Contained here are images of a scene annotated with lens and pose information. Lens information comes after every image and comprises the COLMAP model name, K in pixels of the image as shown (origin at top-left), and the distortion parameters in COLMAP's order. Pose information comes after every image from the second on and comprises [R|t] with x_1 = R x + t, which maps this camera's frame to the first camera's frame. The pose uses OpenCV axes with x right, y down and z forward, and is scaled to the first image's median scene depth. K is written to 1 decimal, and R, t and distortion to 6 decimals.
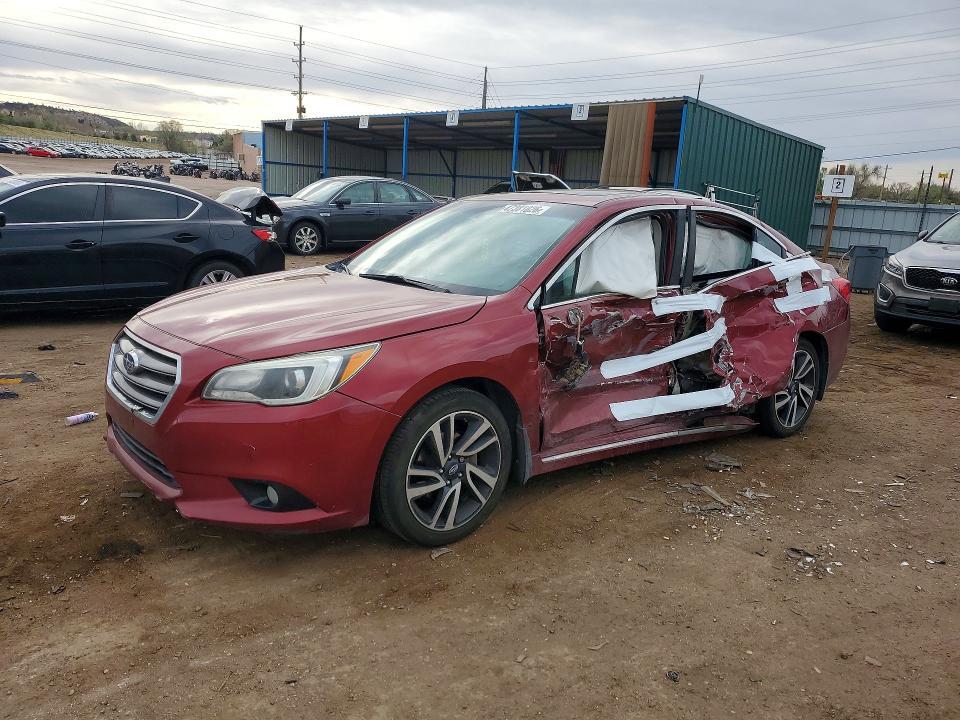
lens RADIAL K [[726.1, 0, 480.0], [0, 726.1, 360.0], [0, 0, 1]] dist [0.005532, 0.006568]
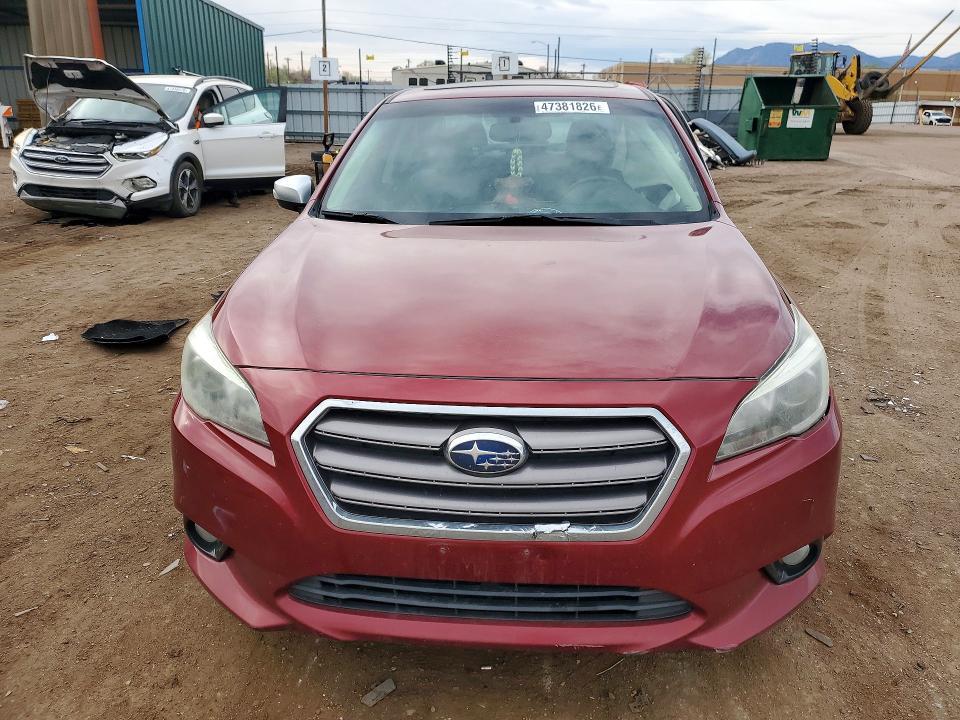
lens RADIAL K [[726.1, 0, 480.0], [0, 726.1, 360.0], [0, 0, 1]] dist [0.005532, 0.006568]
pose [[0.706411, -0.278520, 0.650700, -0.196782], [0.181760, 0.959878, 0.213536, -0.042186], [-0.684066, -0.032573, 0.728692, 0.157405]]
